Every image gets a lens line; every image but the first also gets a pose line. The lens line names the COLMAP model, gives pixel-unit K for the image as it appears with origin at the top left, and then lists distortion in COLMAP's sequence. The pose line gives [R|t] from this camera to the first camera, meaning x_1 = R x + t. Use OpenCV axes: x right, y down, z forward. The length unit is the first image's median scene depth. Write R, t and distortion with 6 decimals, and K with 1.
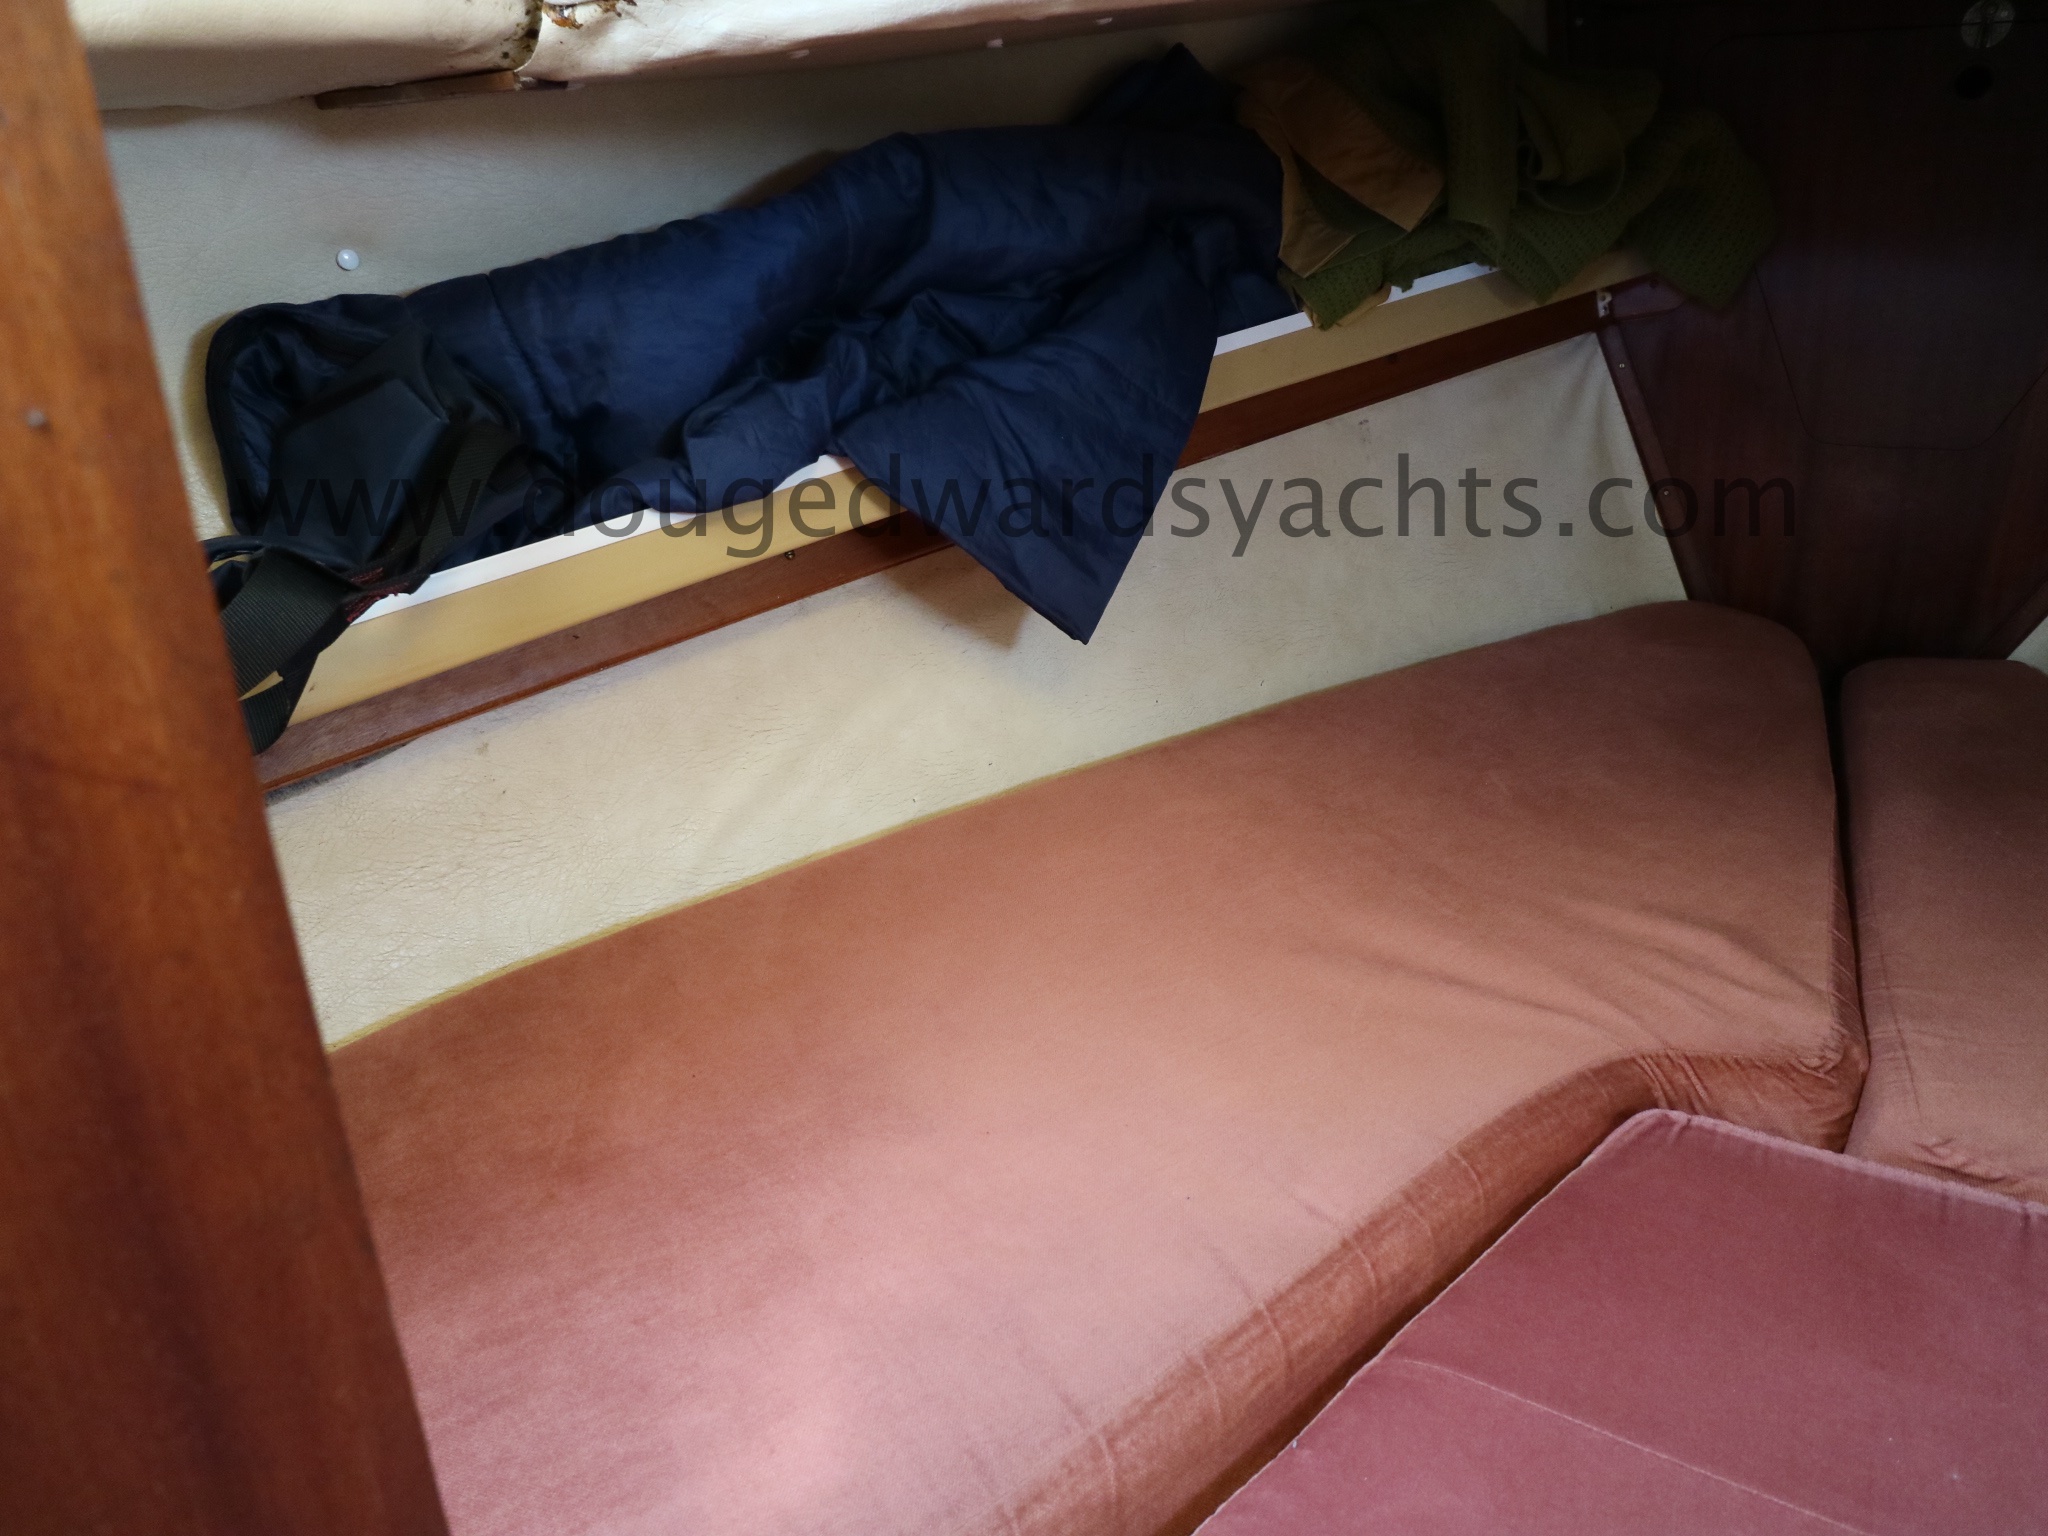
lens RADIAL K [[1320.8, 0, 1021.3], [0, 1320.8, 770.8], [0, 0, 1]] dist [-0.053767, 0.031313]
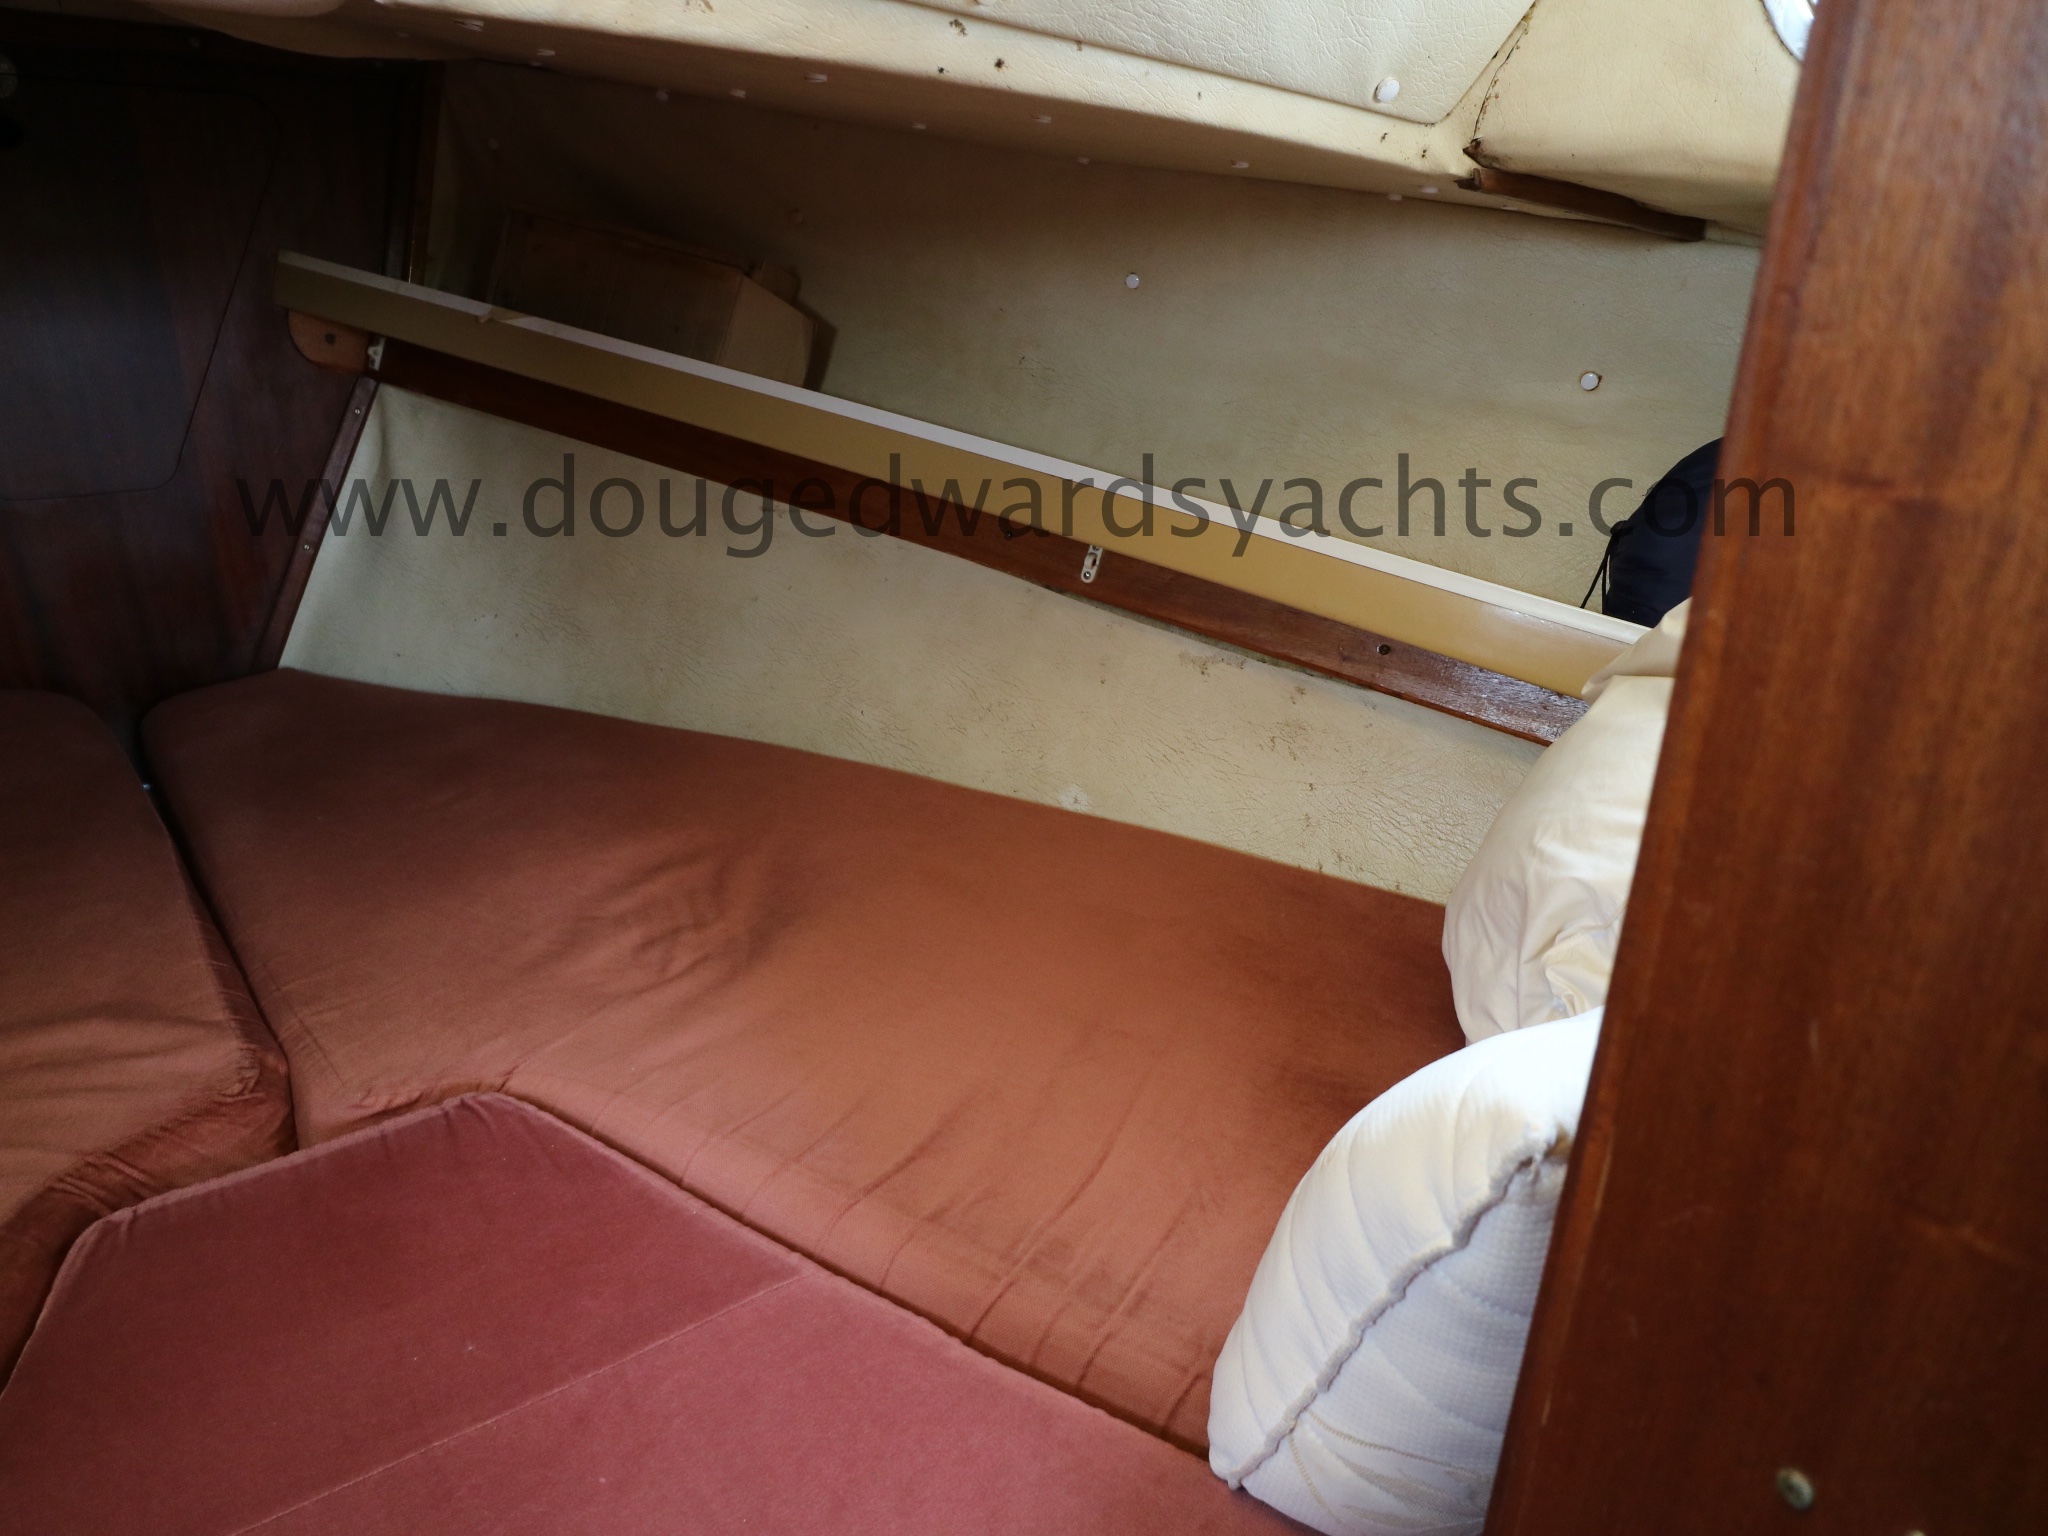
lens RADIAL K [[1320.8, 0, 1021.3], [0, 1320.8, 770.8], [0, 0, 1]] dist [-0.053767, 0.031313]
pose [[0.389169, -0.299808, 0.871012, 0.043270], [0.332675, 0.927481, 0.170606, 0.026197], [-0.858996, 0.223370, 0.460685, -0.041035]]
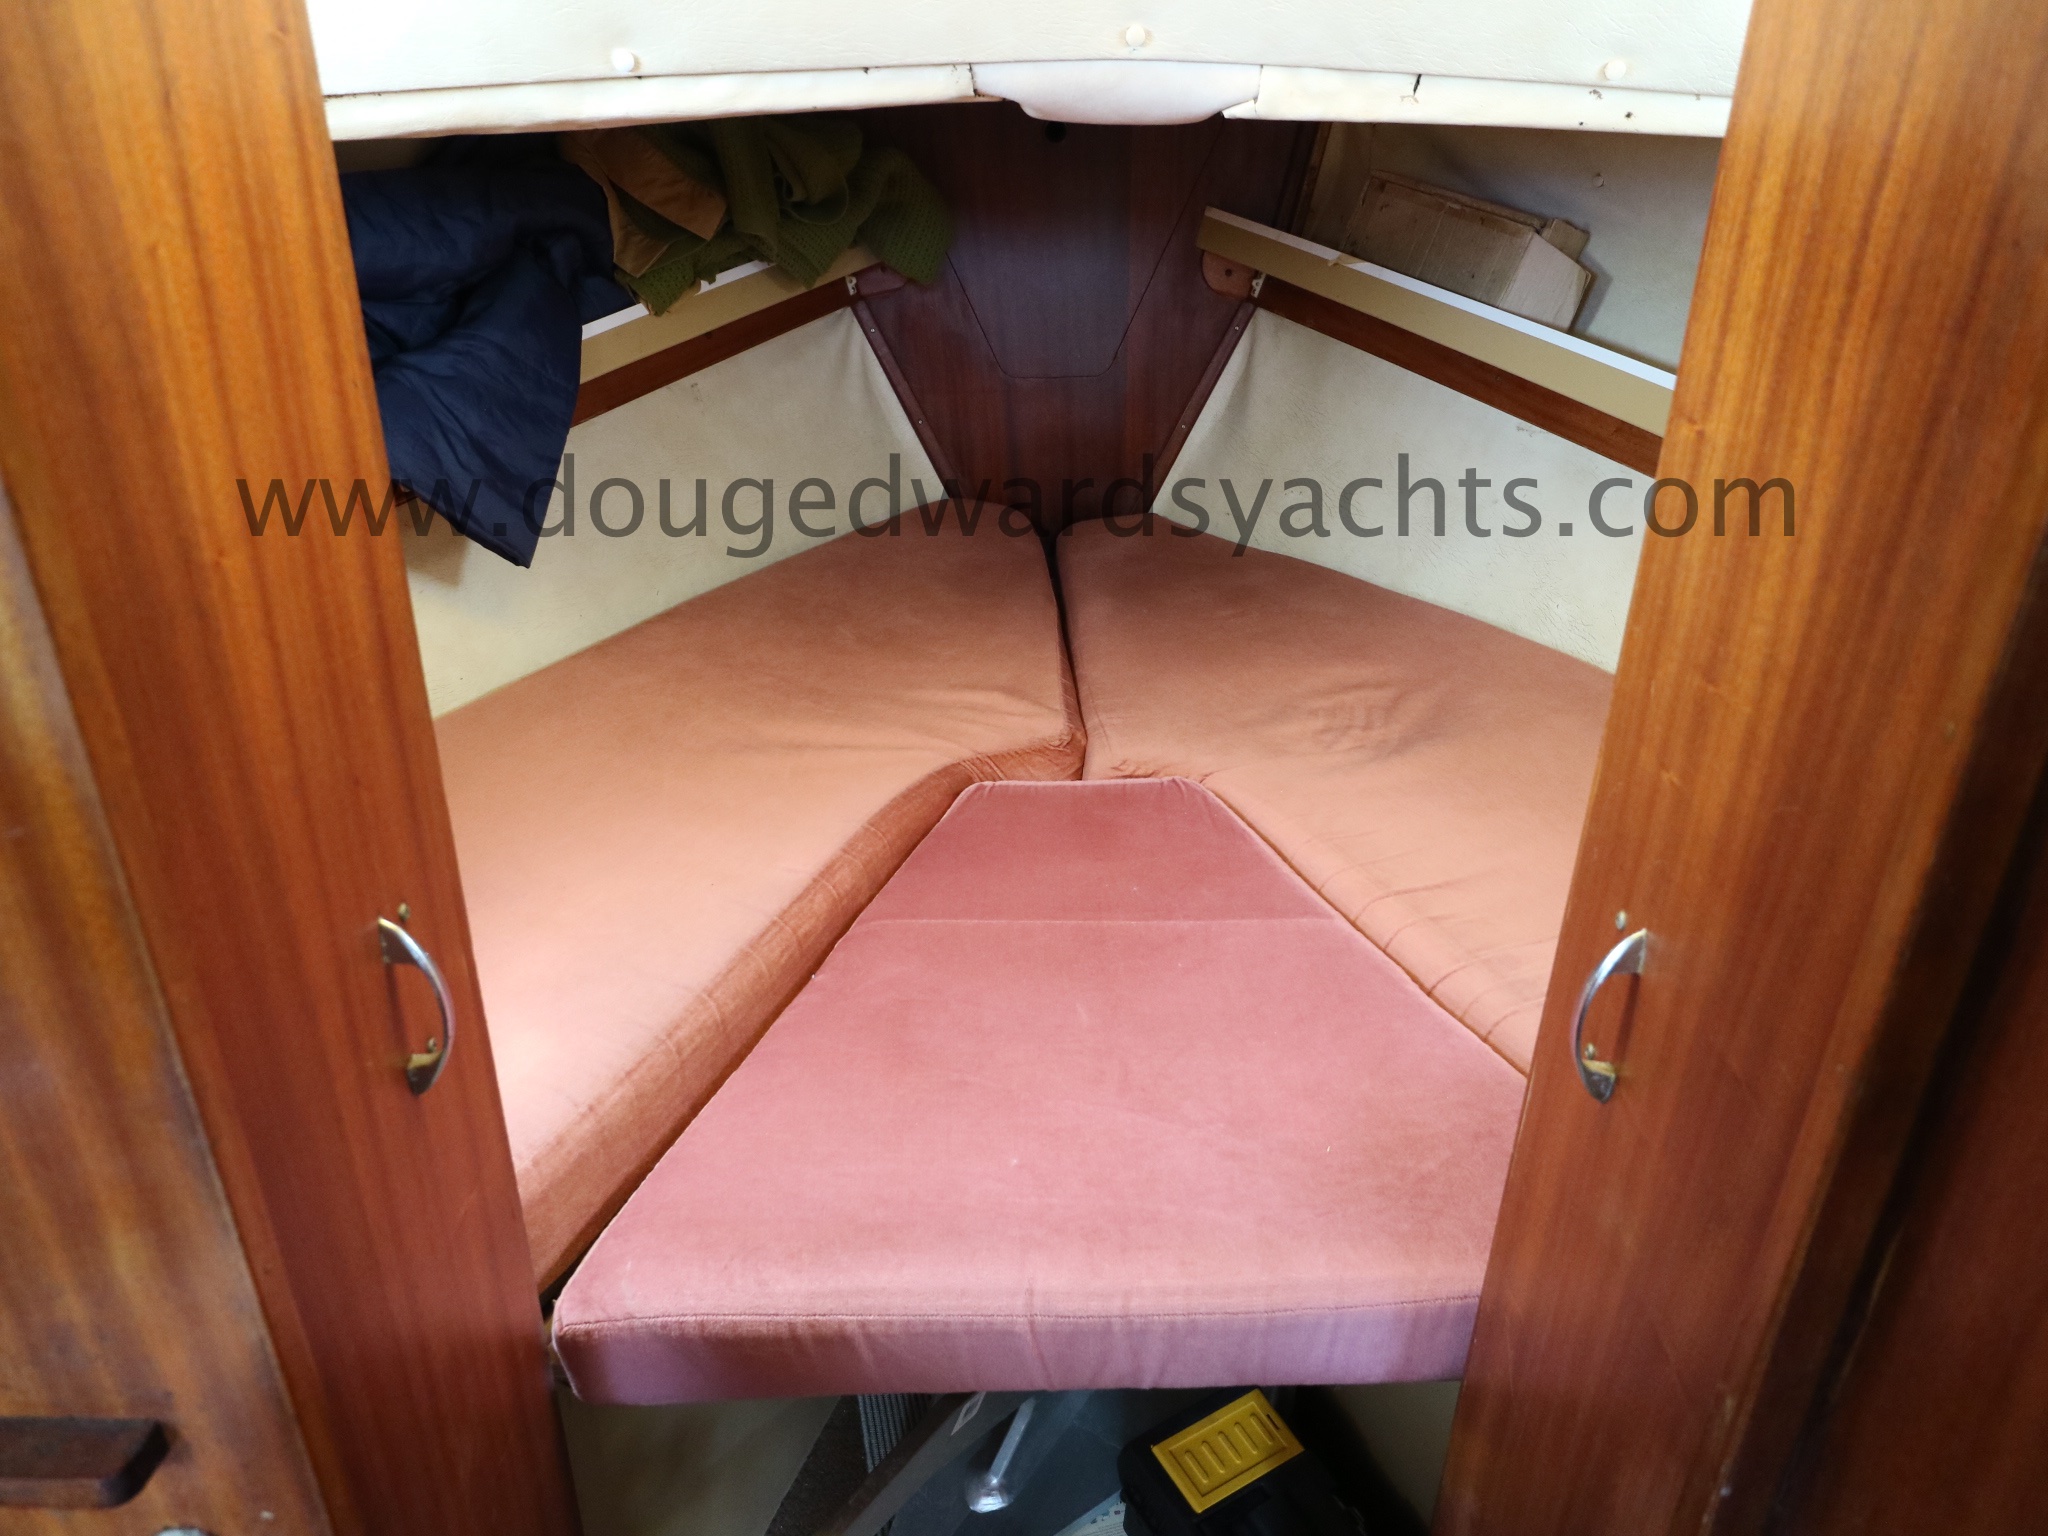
lens RADIAL K [[1306.6, 0, 1024.0], [0, 1306.6, 768.0], [0, 0, 1]] dist [-0.050708, 0.029113]
pose [[0.866420, -0.193971, 0.460099, -0.199437], [0.184841, 0.980595, 0.065327, 0.134884], [-0.463842, 0.028444, 0.885461, -0.454328]]
